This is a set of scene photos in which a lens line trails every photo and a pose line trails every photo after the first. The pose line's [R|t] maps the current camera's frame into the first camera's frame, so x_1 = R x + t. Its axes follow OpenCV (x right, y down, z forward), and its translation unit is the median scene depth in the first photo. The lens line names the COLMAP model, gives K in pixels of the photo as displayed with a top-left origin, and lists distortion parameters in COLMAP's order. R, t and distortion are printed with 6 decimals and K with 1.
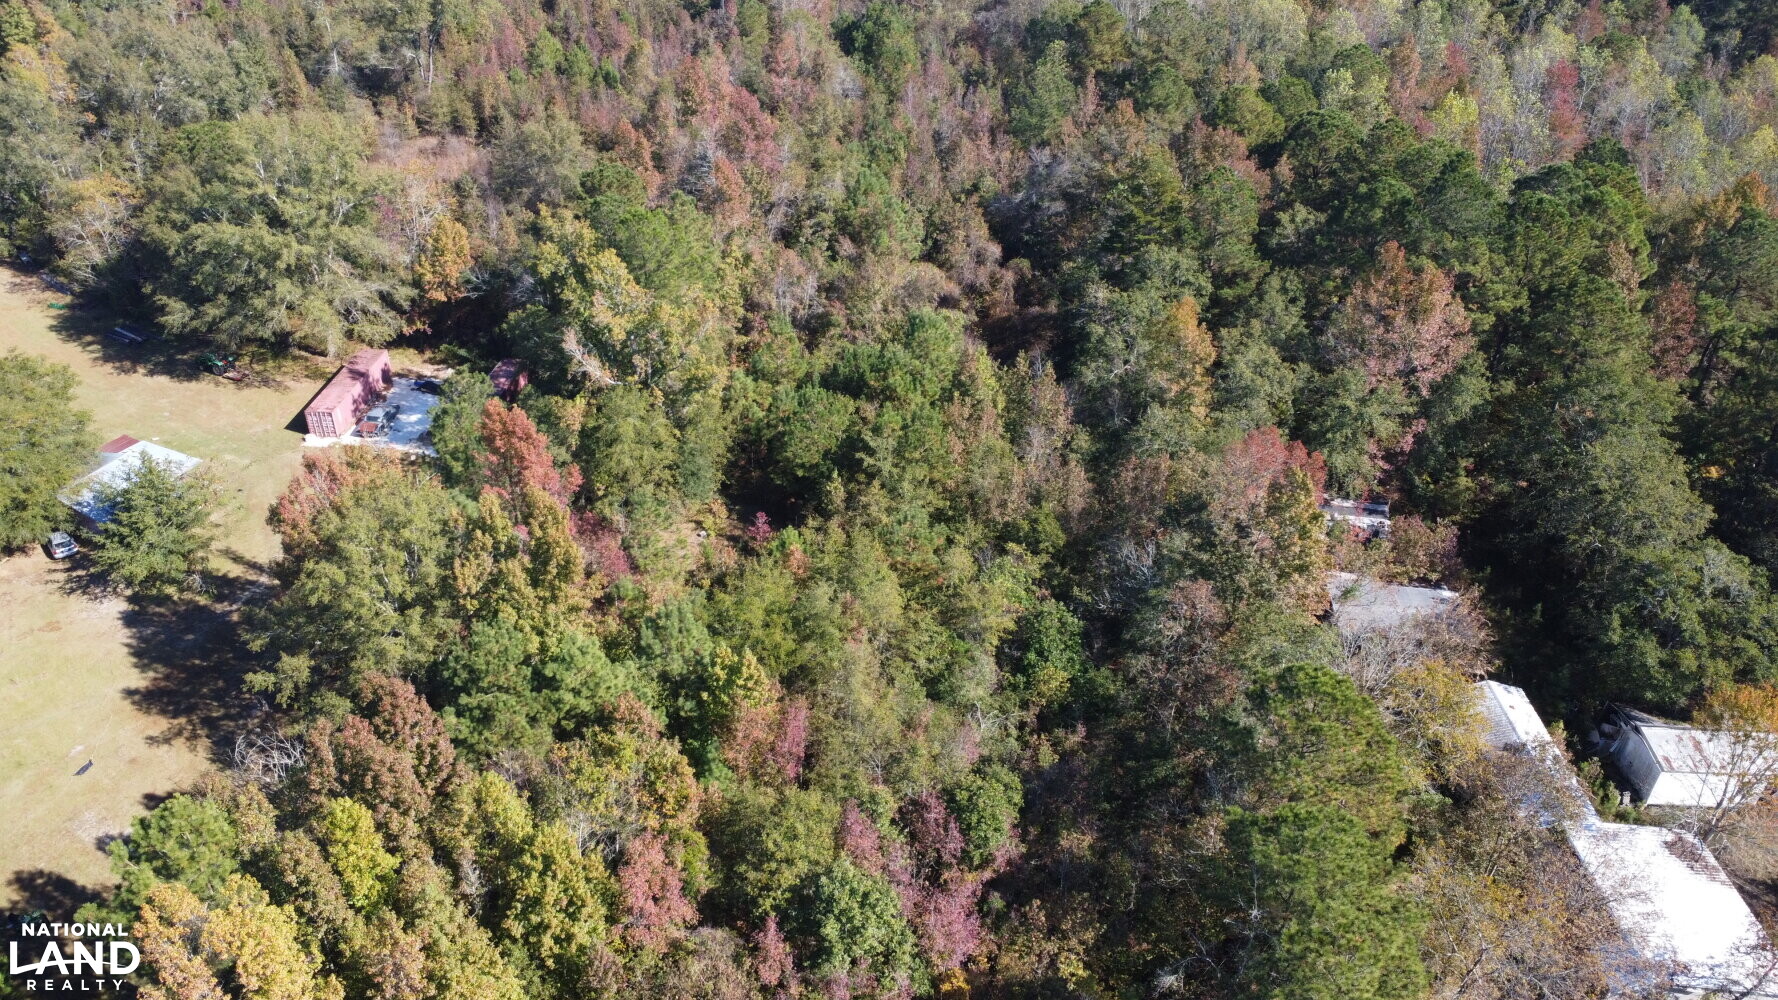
lens RADIAL K [[1353.6, 0, 866.7], [0, 1353.6, 497.7], [0, 0, 1]] dist [-0.008577, 0.016241]
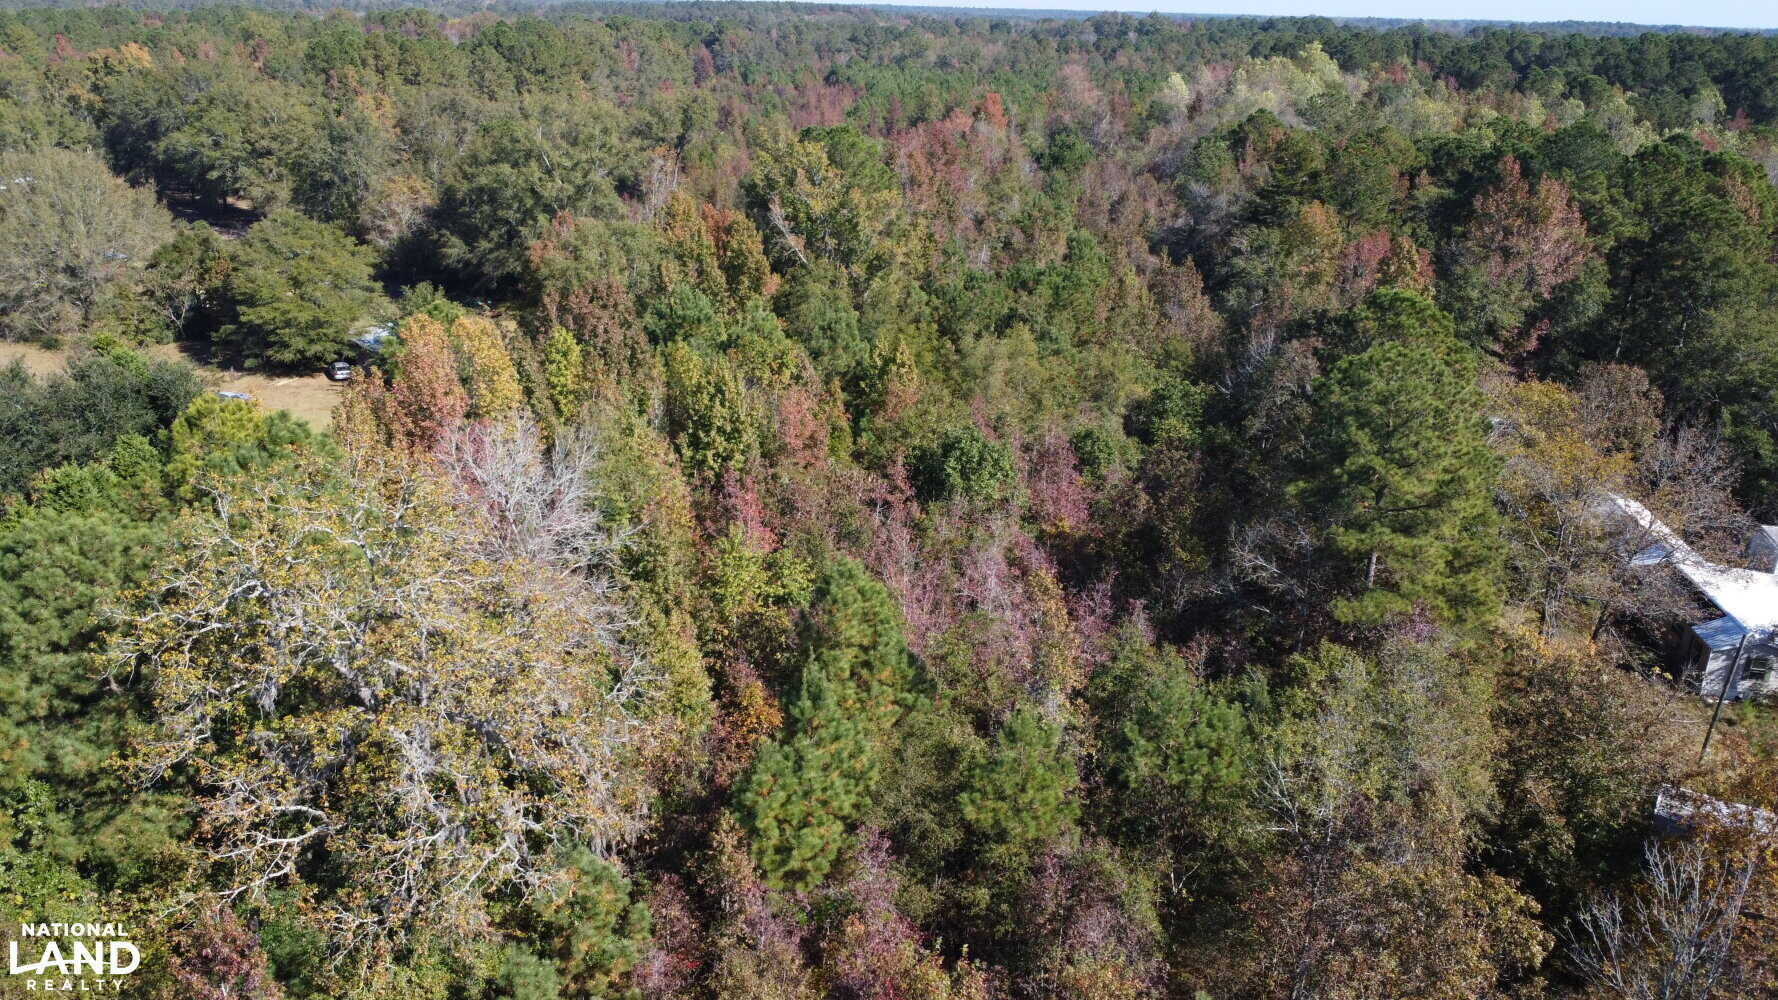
lens RADIAL K [[1353.6, 0, 866.7], [0, 1353.6, 497.7], [0, 0, 1]] dist [-0.008577, 0.016241]
pose [[0.988427, 0.049251, -0.143481, 0.040008], [-0.081742, 0.969690, -0.230258, 0.371645], [0.127792, 0.239322, 0.962494, -0.066570]]
